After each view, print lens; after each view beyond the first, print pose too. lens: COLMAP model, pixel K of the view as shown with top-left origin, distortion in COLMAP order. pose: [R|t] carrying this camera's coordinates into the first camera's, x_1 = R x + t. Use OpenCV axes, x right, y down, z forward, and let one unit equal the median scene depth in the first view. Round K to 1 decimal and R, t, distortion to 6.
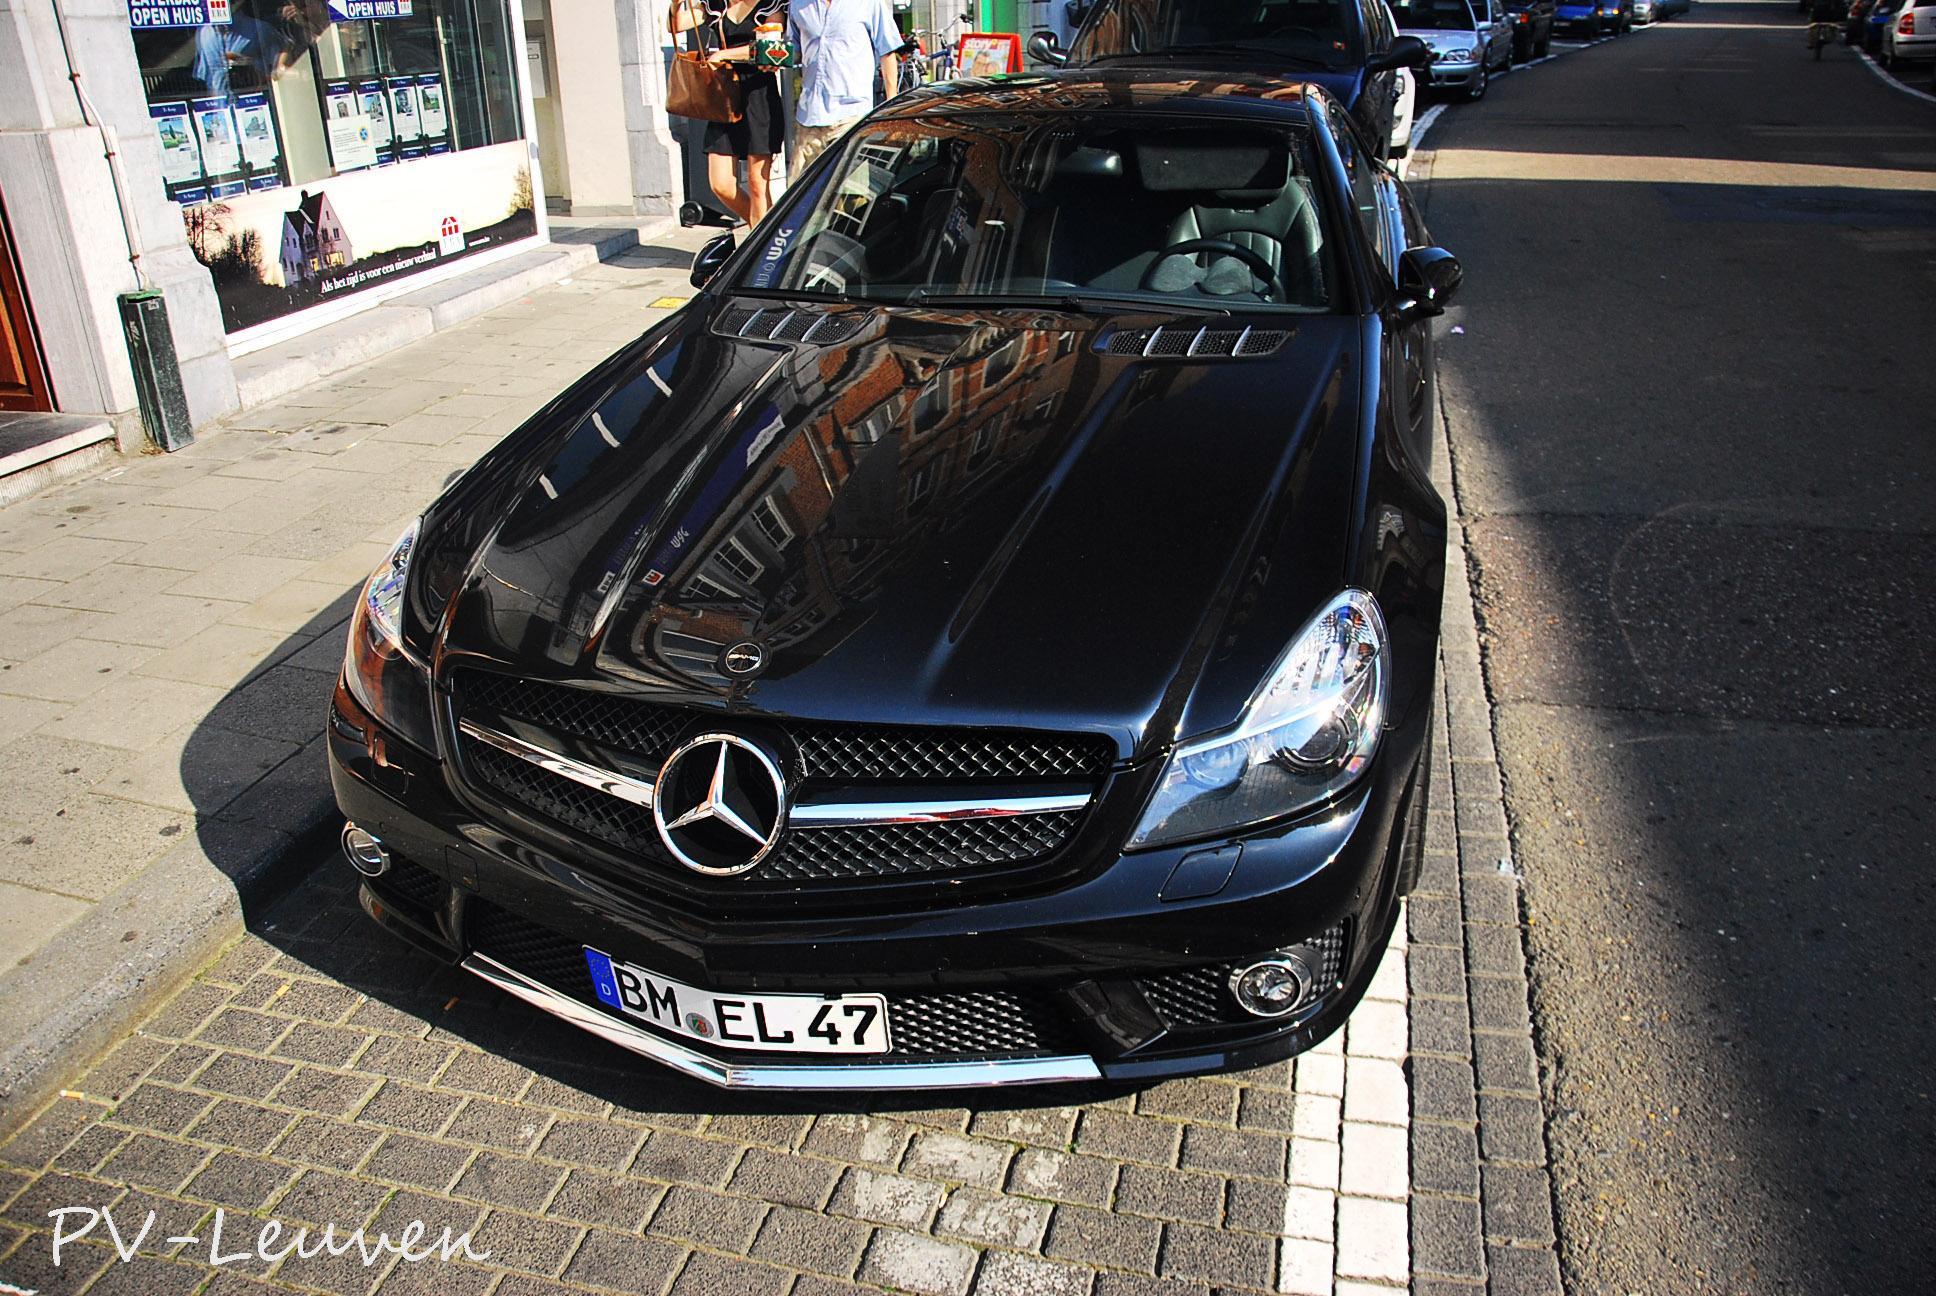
lens RADIAL K [[1461.6, 0, 978.7], [0, 1461.6, 644.6], [0, 0, 1]] dist [-0.087492, 0.030870]
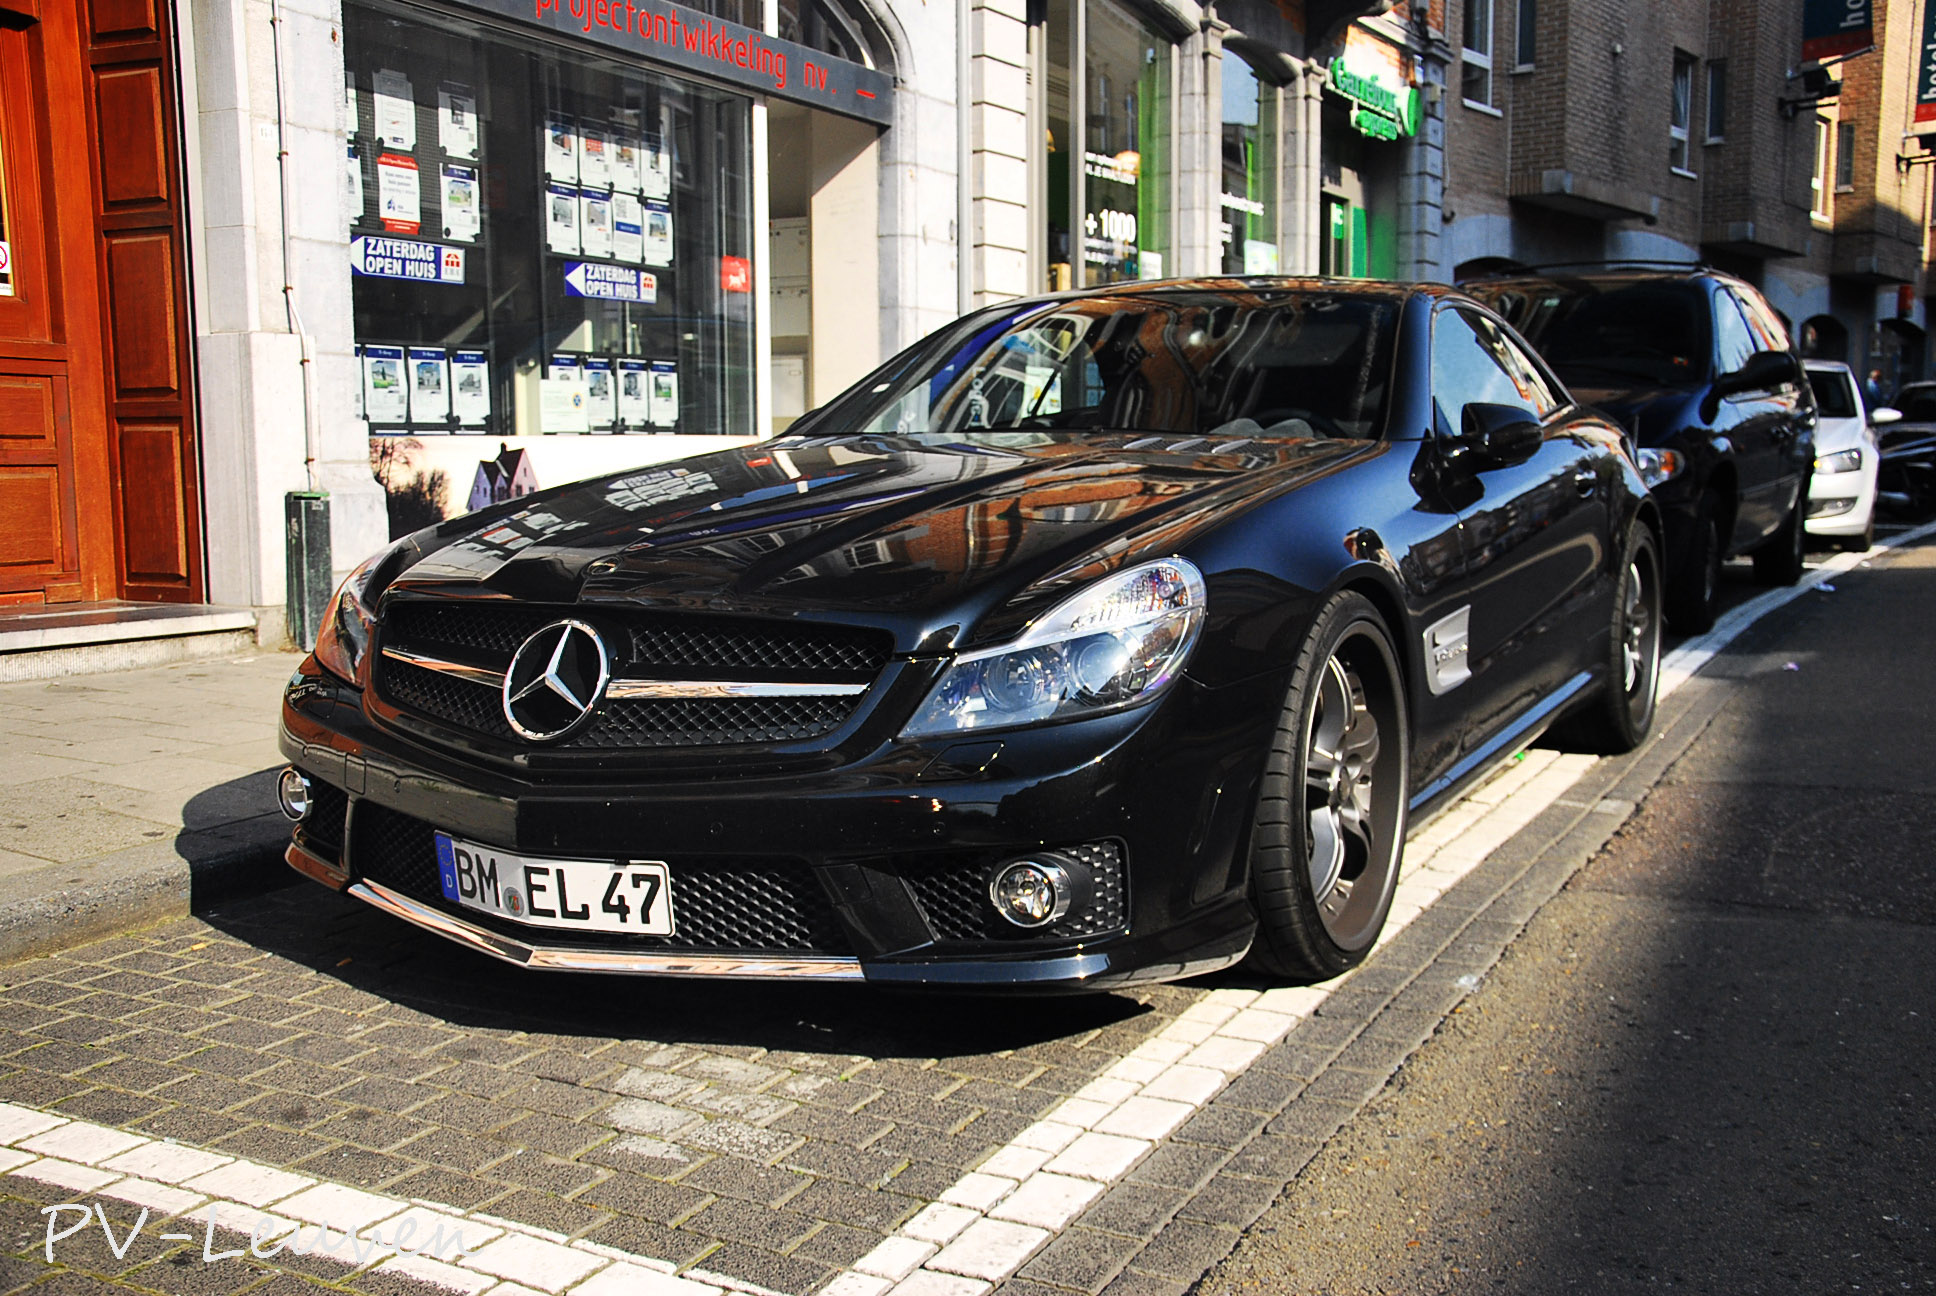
lens RADIAL K [[1890.3, 0, 978.3], [0, 1890.3, 641.3], [0, 0, 1]] dist [0.011134, 0.000000]
pose [[0.970753, 0.046624, -0.235510, 0.206515], [-0.116314, 0.949482, -0.291471, 0.201458], [0.210023, 0.310339, 0.927135, -0.125401]]
